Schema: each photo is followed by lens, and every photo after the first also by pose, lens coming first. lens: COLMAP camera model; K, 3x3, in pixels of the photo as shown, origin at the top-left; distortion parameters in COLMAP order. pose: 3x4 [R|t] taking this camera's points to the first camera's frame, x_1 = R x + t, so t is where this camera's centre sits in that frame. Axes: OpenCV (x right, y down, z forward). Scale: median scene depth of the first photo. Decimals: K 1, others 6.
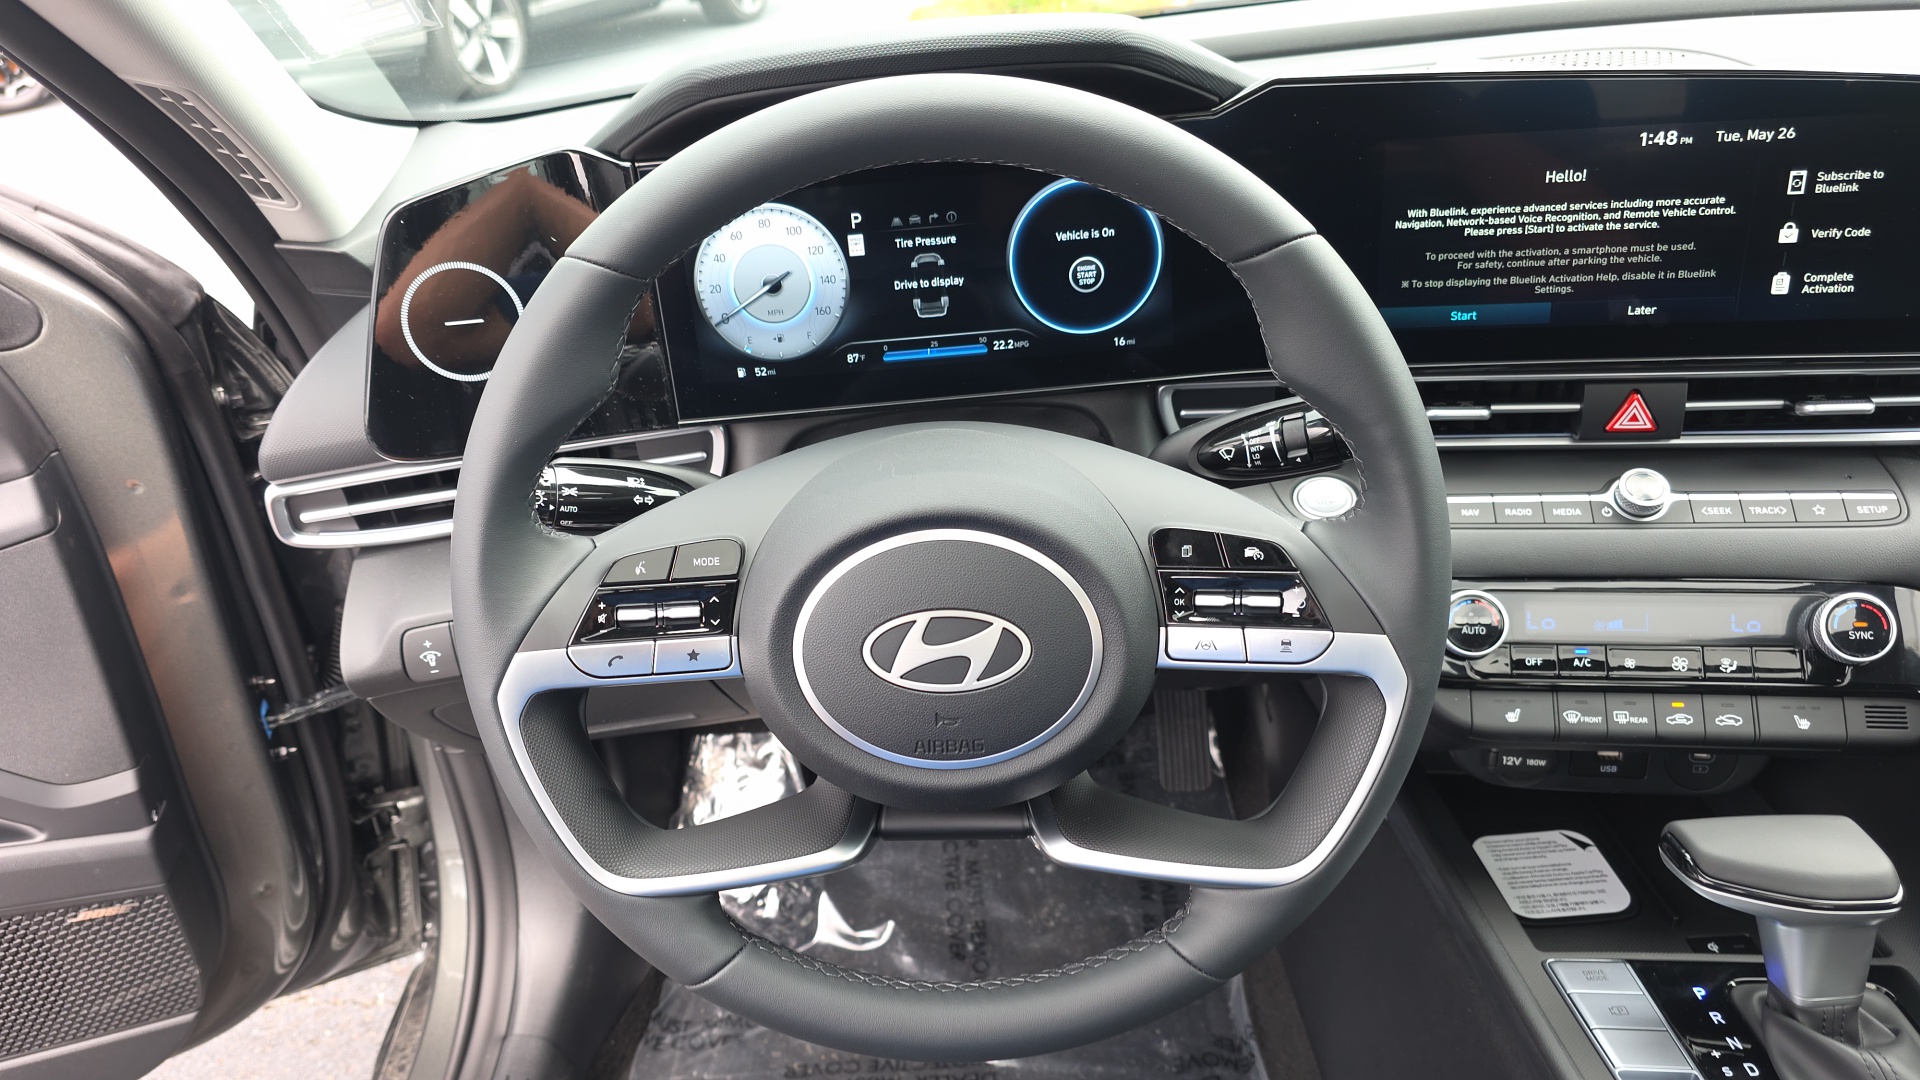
lens RADIAL K [[1323.9, 0, 930.1], [0, 1323.9, 562.8], [0, 0, 1]] dist [0.048987, -0.053899]
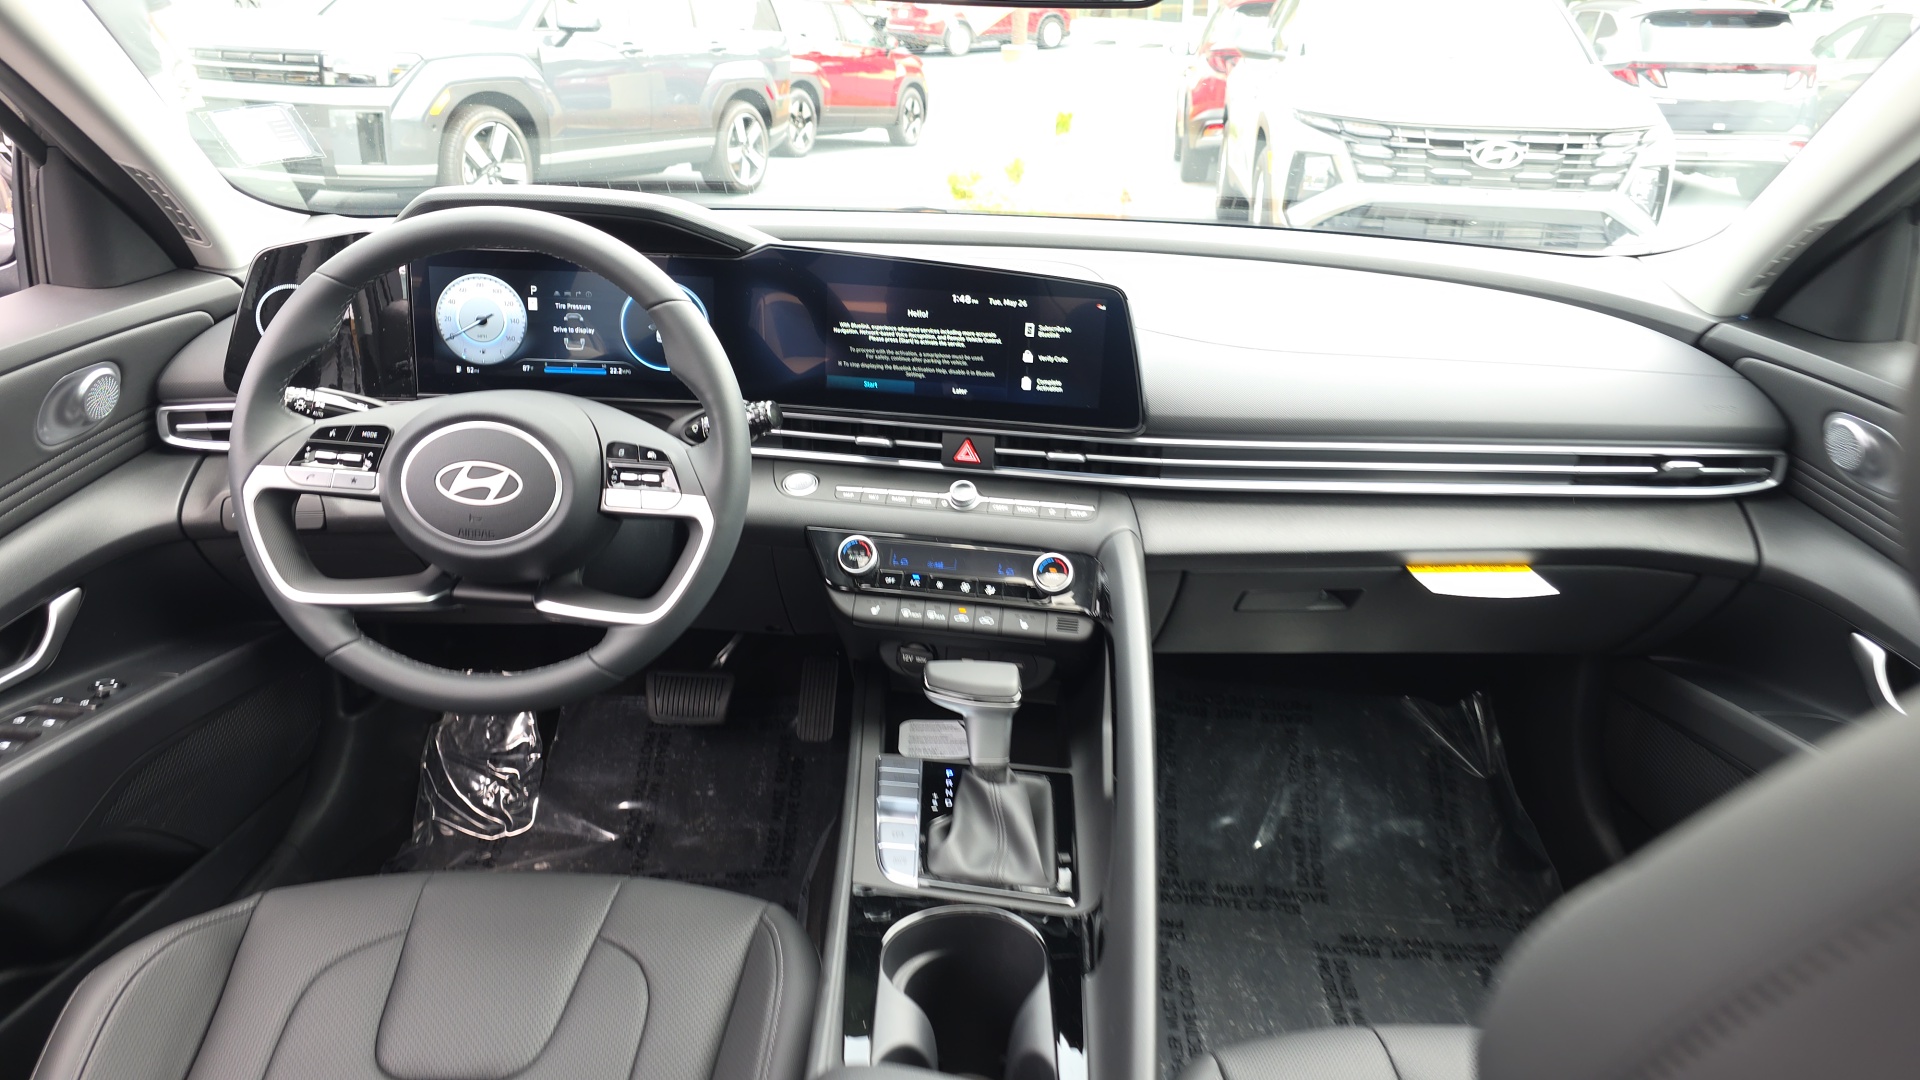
lens RADIAL K [[1288.0, 0, 977.5], [0, 1288.0, 532.9], [0, 0, 1]] dist [0.085211, -0.091558]
pose [[0.992538, 0.111672, 0.048965, 0.487696], [-0.103175, 0.983160, -0.150833, 0.261547], [-0.064984, 0.144656, 0.987346, -0.702416]]
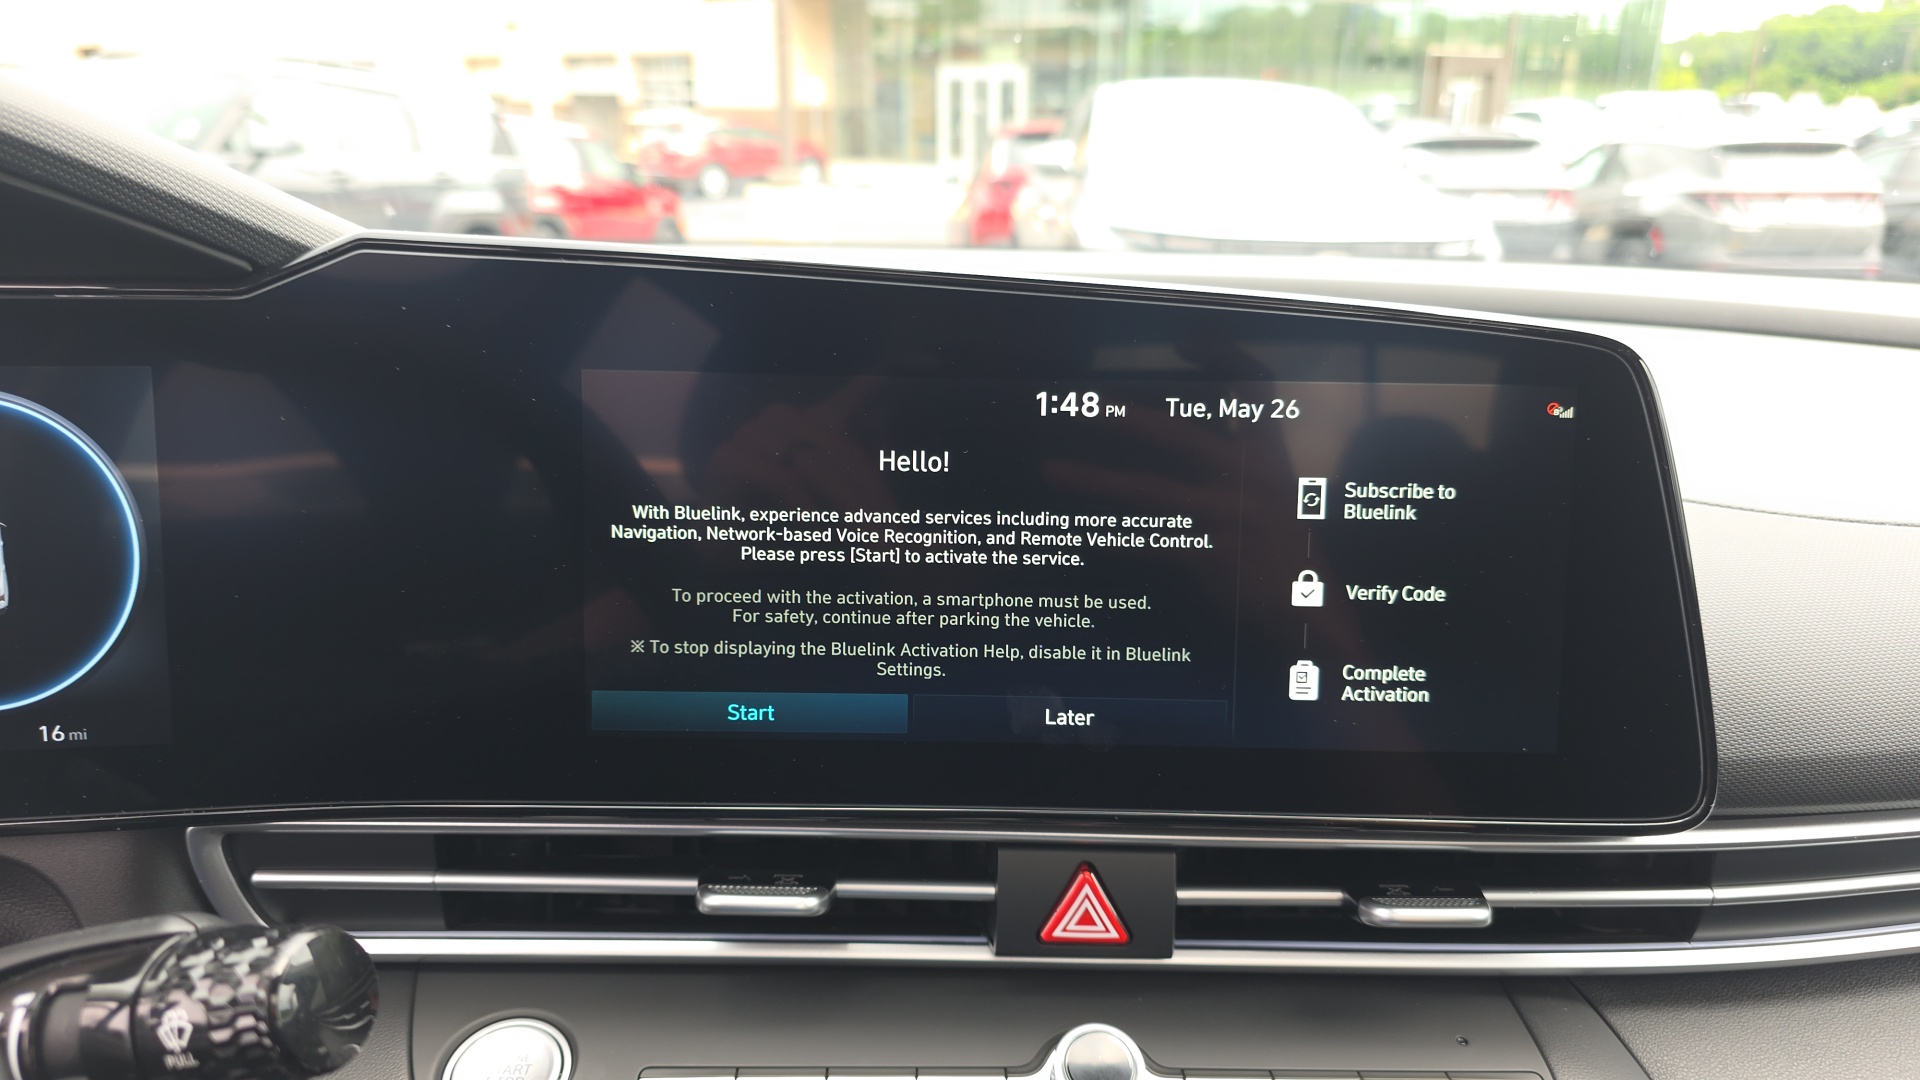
lens RADIAL K [[1331.6, 0, 960.2], [0, 1331.6, 520.4], [0, 0, 1]] dist [0.099446, -0.185228]
pose [[0.979588, 0.063842, 0.190608, 0.381922], [-0.009341, 0.961659, -0.274089, -0.118106], [-0.200798, 0.266714, 0.942626, 0.488899]]
